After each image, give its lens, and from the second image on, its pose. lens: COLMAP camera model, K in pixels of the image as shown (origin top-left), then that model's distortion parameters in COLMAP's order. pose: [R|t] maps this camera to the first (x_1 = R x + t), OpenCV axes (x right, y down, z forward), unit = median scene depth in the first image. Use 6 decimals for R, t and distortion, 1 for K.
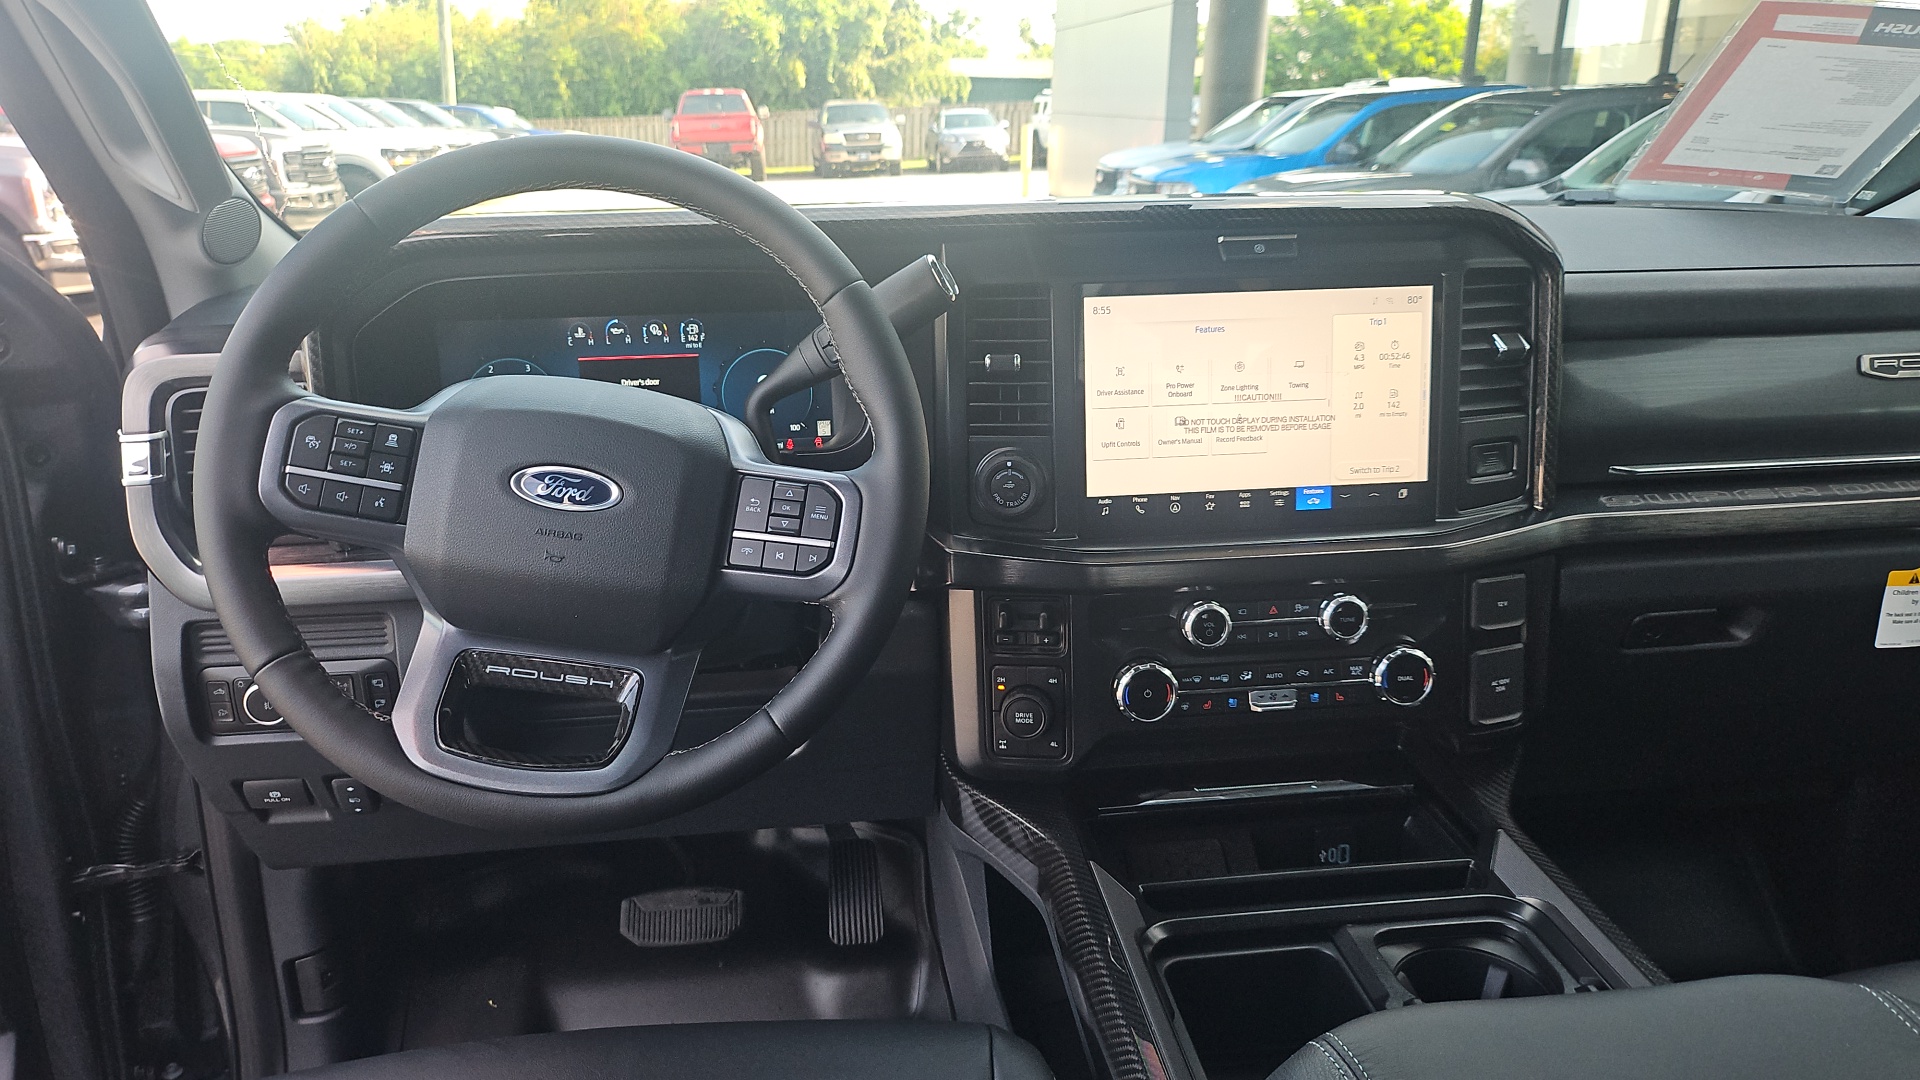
lens RADIAL K [[1391.1, 0, 967.9], [0, 1391.1, 540.1], [0, 0, 1]] dist [0.027384, -0.001200]
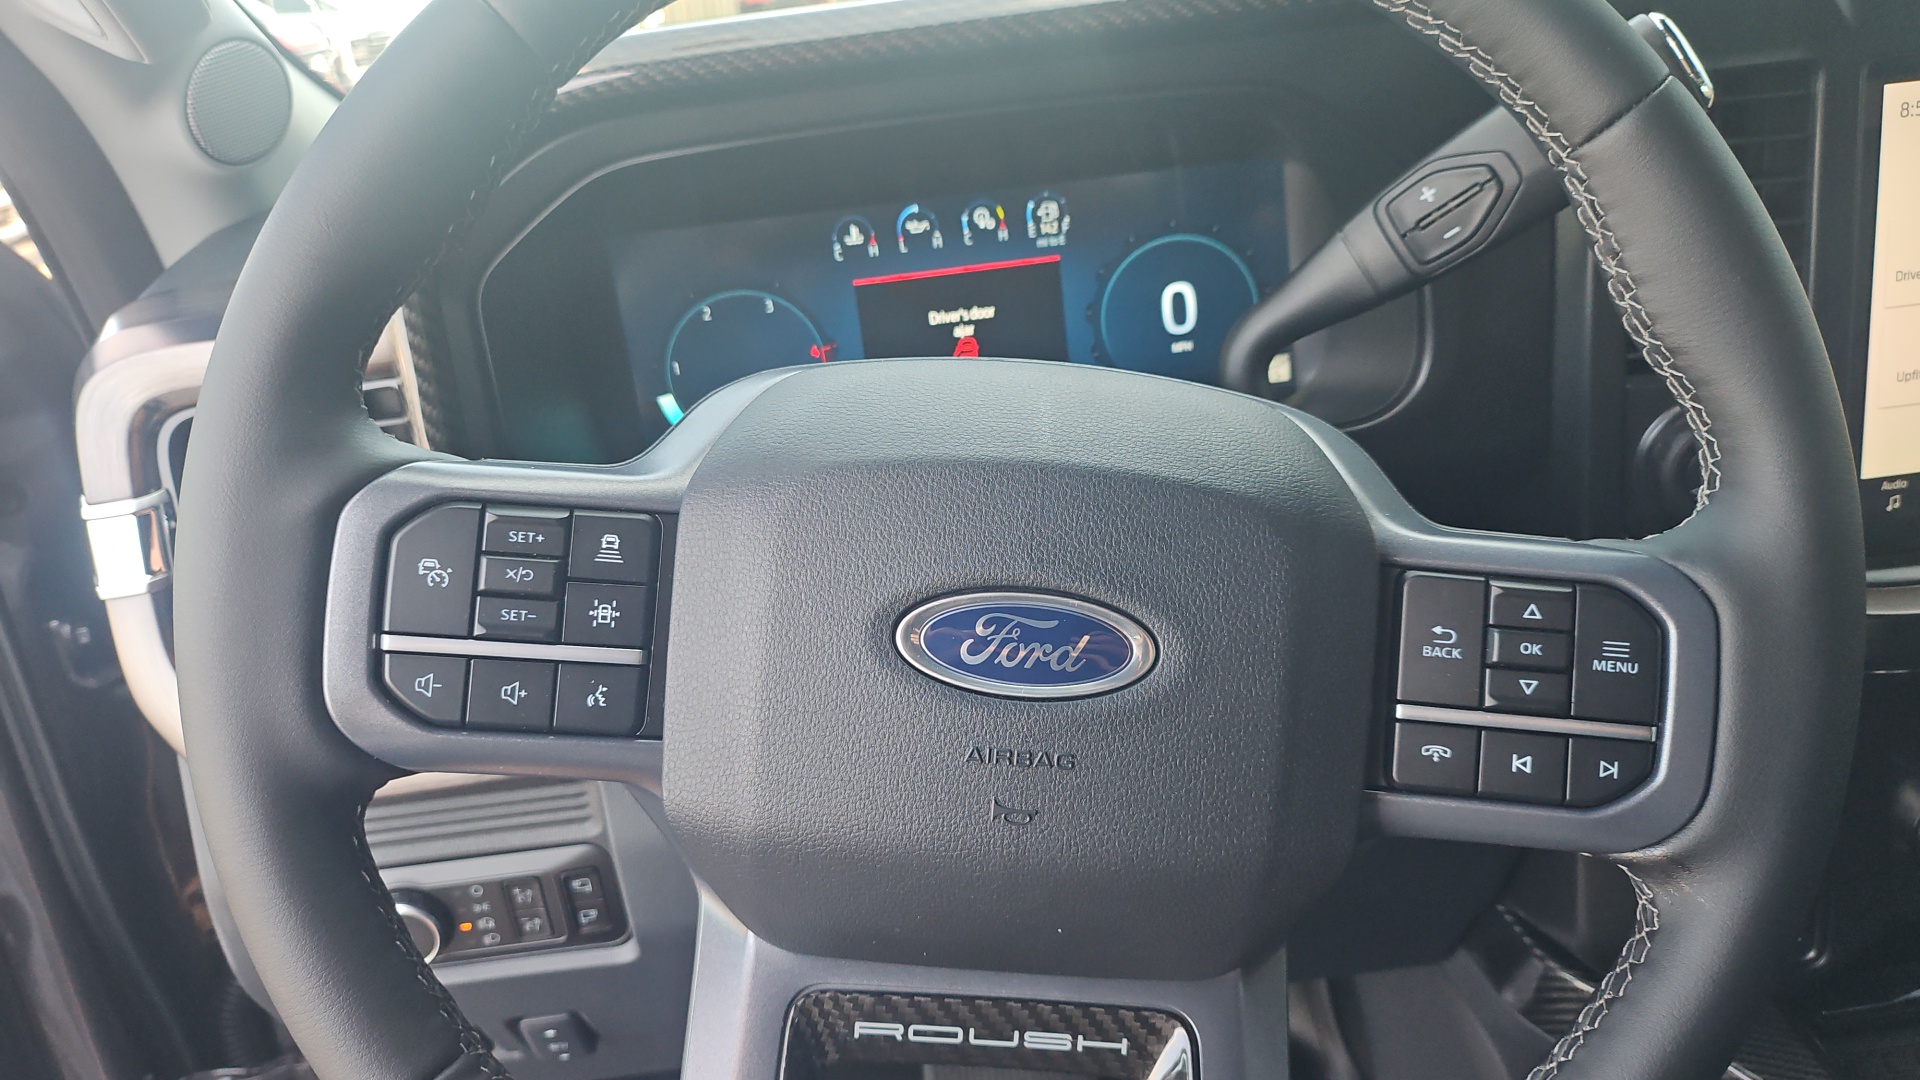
lens RADIAL K [[1481.4, 0, 975.4], [0, 1481.4, 555.5], [0, 0, 1]] dist [0.027521, -0.004547]
pose [[0.994170, -0.059495, -0.089924, -0.193777], [0.068450, 0.992628, 0.100025, -0.080923], [0.083310, -0.105597, 0.990913, 0.415772]]
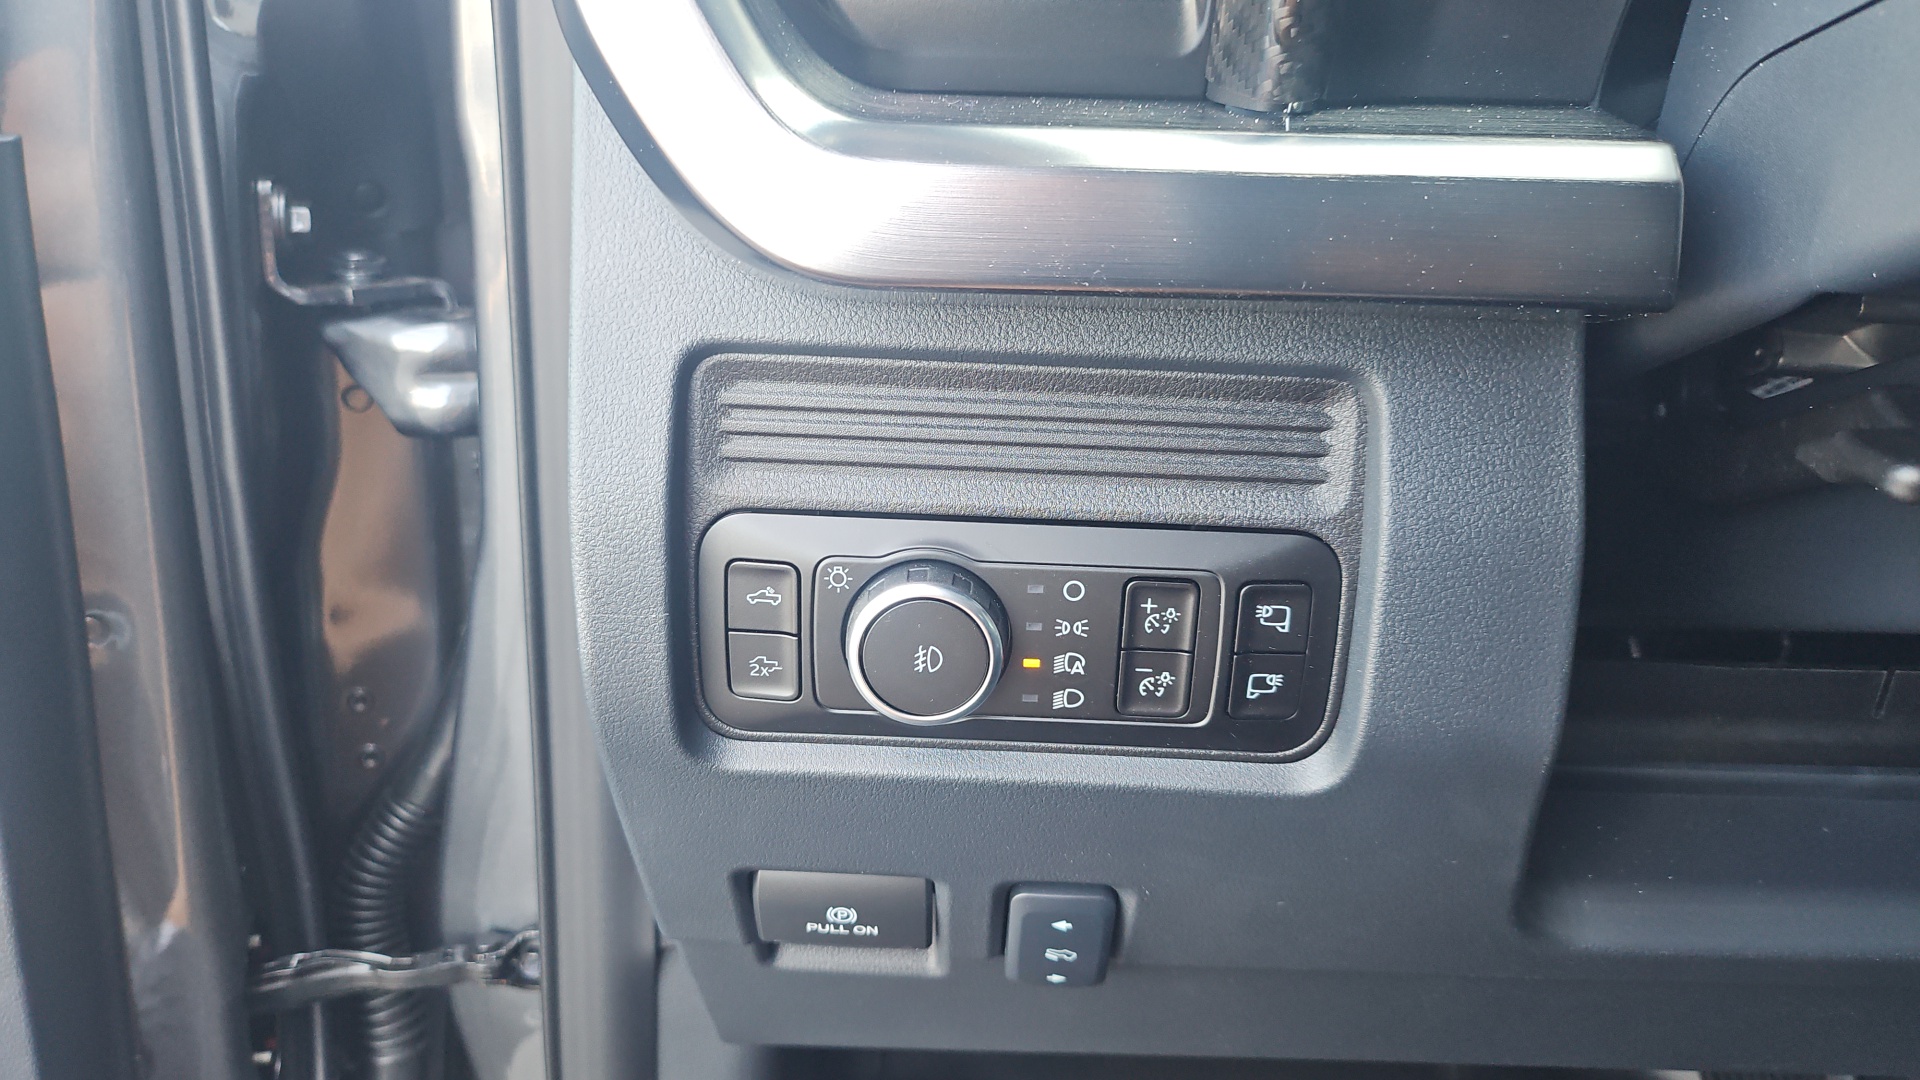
lens RADIAL K [[1481.4, 0, 975.4], [0, 1481.4, 555.5], [0, 0, 1]] dist [0.027521, -0.004547]
pose [[0.989662, 0.087467, -0.113658, -0.437948], [-0.081601, 0.995130, 0.055291, 0.075292], [0.117941, -0.045444, 0.991980, 0.668499]]
